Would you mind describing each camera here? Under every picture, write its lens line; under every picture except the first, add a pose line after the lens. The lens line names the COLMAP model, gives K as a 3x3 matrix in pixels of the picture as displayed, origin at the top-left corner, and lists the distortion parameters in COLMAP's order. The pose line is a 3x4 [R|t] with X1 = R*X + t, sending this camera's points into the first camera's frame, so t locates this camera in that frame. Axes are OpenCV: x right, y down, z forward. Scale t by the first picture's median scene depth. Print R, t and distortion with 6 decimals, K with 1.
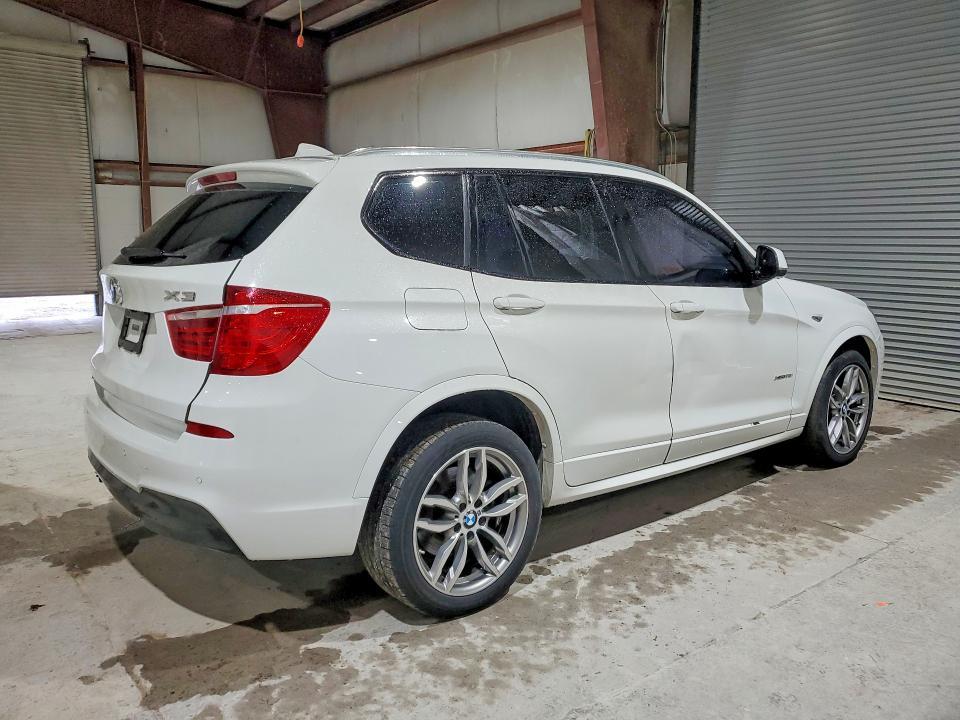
lens RADIAL K [[737.8, 0, 487.0], [0, 737.8, 360.3], [0, 0, 1]] dist [0.008742, 0.013054]
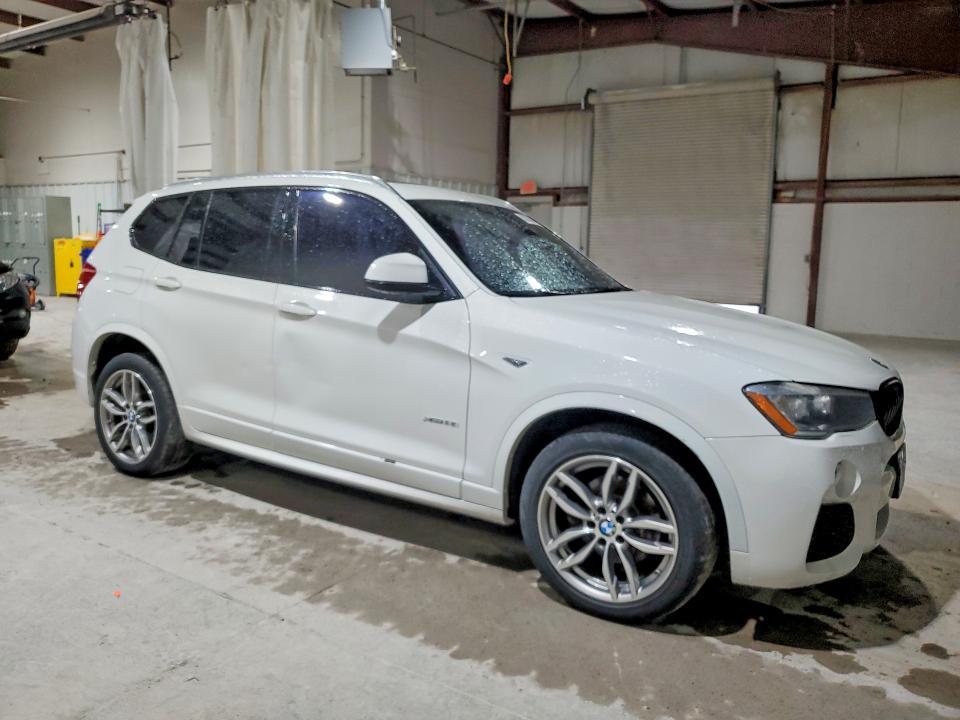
lens RADIAL K [[782.7, 0, 480.0], [0, 782.7, 360.0], [0, 0, 1]] dist [-0.053397, 0.101578]
pose [[0.313428, 0.145331, -0.938425, 1.339853], [-0.180721, 0.979288, 0.091300, -0.142447], [0.932257, 0.140977, 0.333201, 0.862610]]
